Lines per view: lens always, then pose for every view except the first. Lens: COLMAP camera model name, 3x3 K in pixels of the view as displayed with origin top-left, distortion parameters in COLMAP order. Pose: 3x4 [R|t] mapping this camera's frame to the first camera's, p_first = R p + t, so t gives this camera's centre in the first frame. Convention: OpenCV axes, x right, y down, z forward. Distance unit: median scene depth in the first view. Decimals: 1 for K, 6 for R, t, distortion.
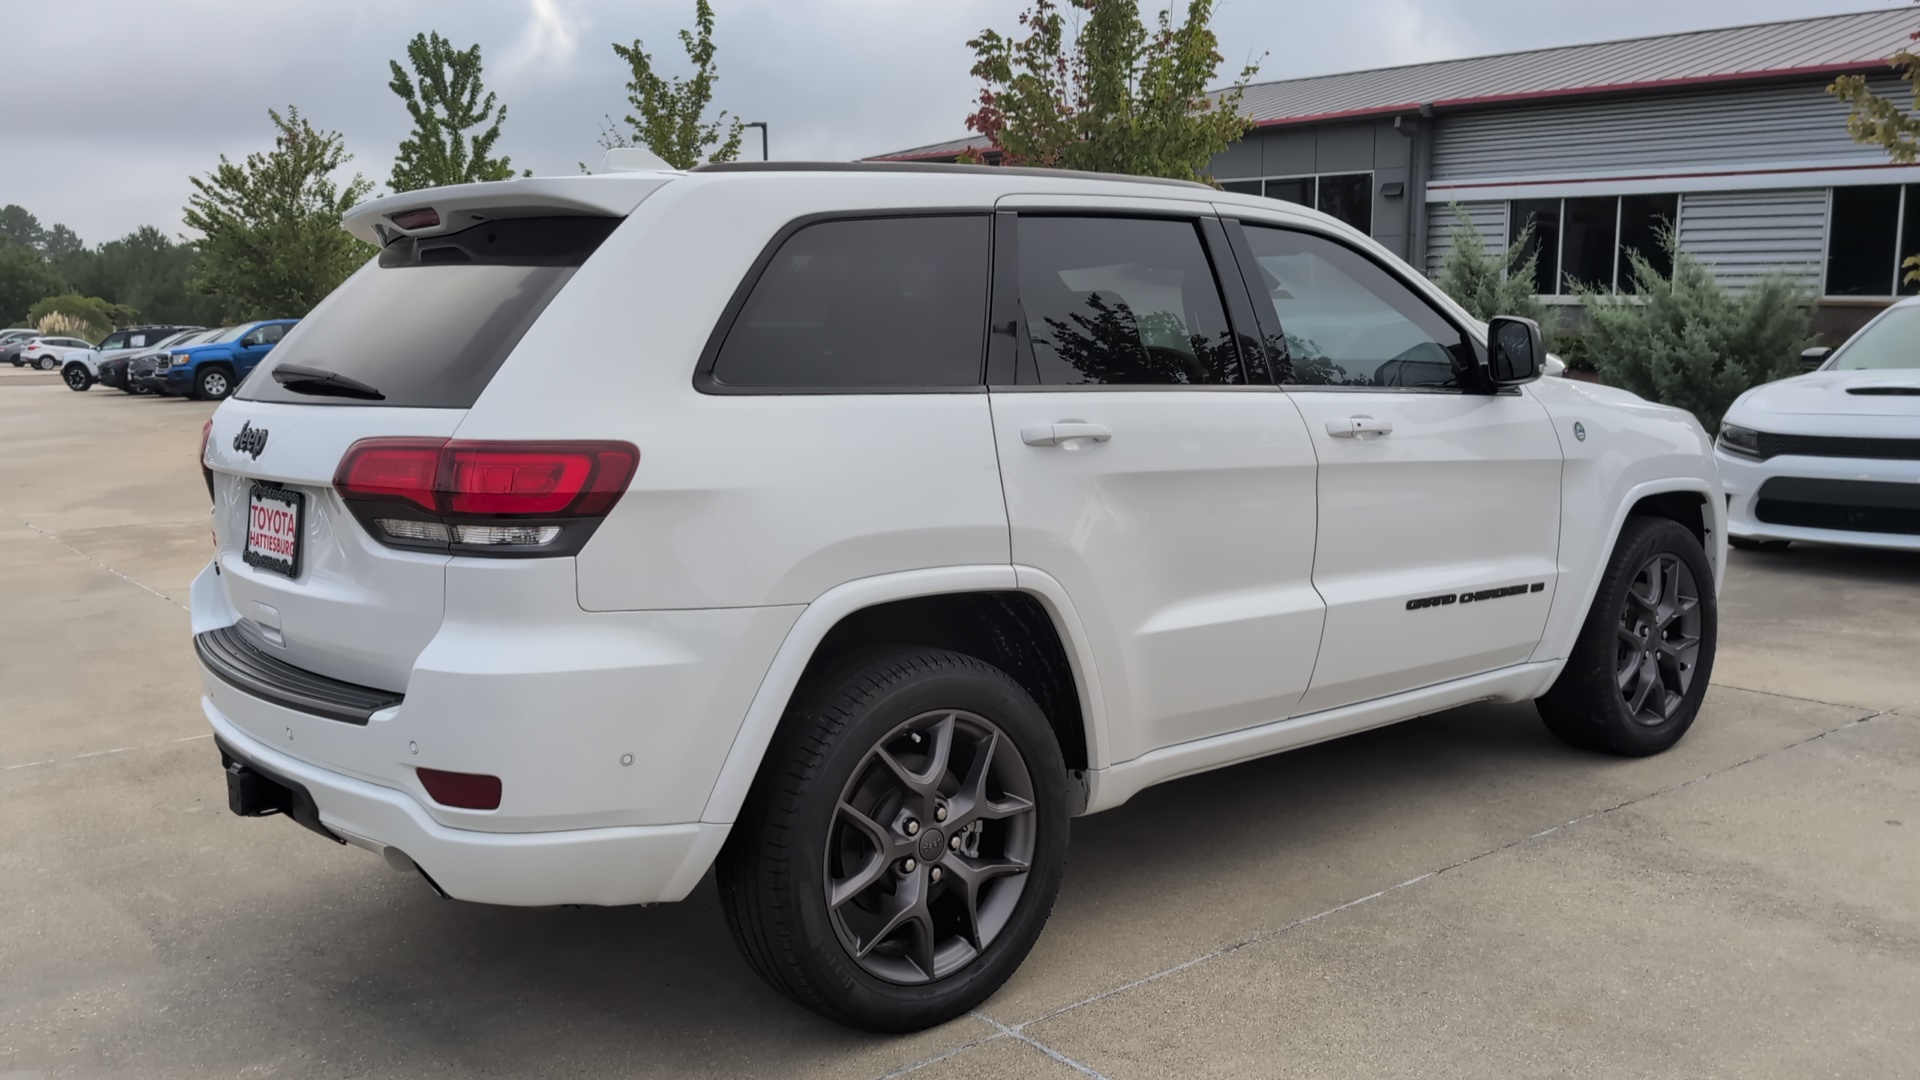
lens RADIAL K [[1612.4, 0, 960.0], [0, 1612.4, 540.0], [0, 0, 1]] dist [0.058837, -0.101062]
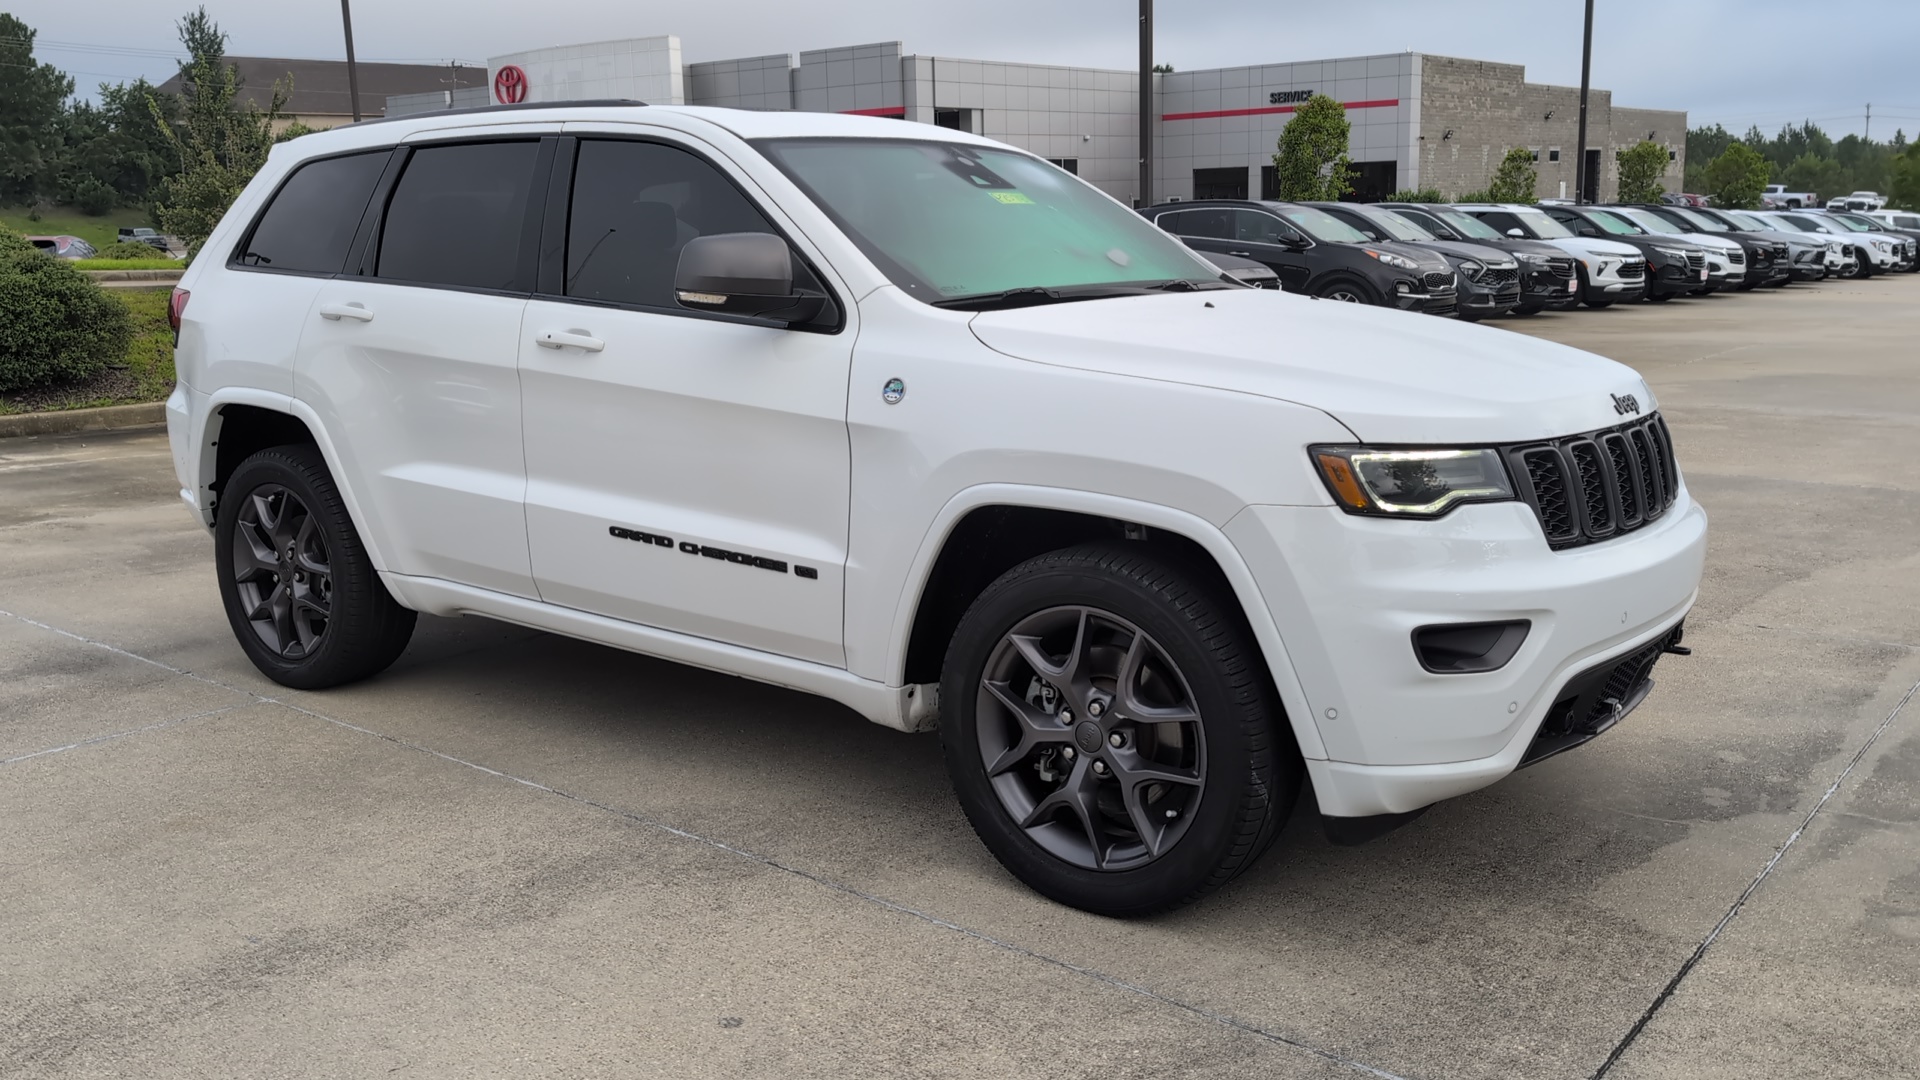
lens RADIAL K [[1612.4, 0, 960.0], [0, 1612.4, 540.0], [0, 0, 1]] dist [0.058837, -0.101062]
pose [[0.237151, 0.216607, -0.947017, 1.316764], [-0.111925, 0.974427, 0.194848, -0.176432], [0.965004, 0.059787, 0.255330, 1.006287]]
